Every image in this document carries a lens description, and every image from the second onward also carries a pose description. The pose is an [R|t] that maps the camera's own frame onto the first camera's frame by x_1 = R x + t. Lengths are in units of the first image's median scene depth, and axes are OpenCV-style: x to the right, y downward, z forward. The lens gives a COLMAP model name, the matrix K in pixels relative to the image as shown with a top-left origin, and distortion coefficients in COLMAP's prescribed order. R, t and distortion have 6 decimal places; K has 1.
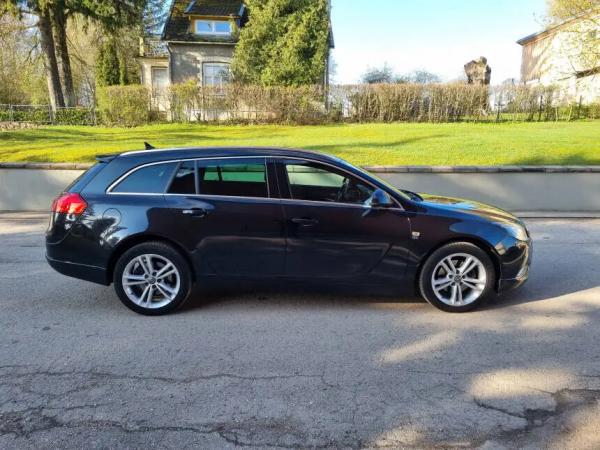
lens RADIAL K [[448.4, 0, 300.0], [0, 448.4, 225.0], [0, 0, 1]] dist [0.068876, -0.049060]
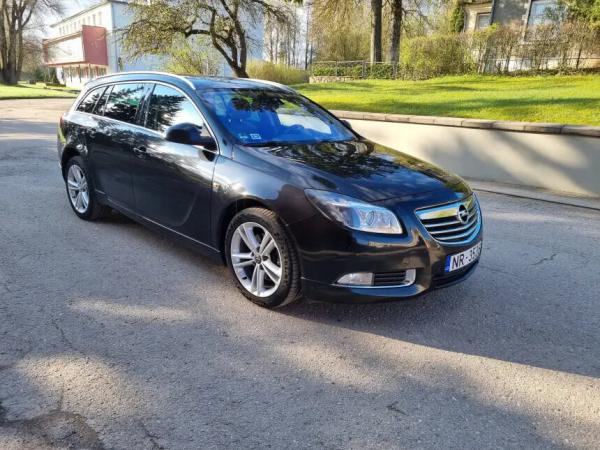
lens RADIAL K [[448.4, 0, 300.0], [0, 448.4, 225.0], [0, 0, 1]] dist [0.068876, -0.049060]
pose [[0.701263, 0.217054, -0.679056, 0.199245], [-0.160400, 0.976139, 0.146368, -0.010943], [0.694624, 0.006278, 0.719346, 0.122714]]
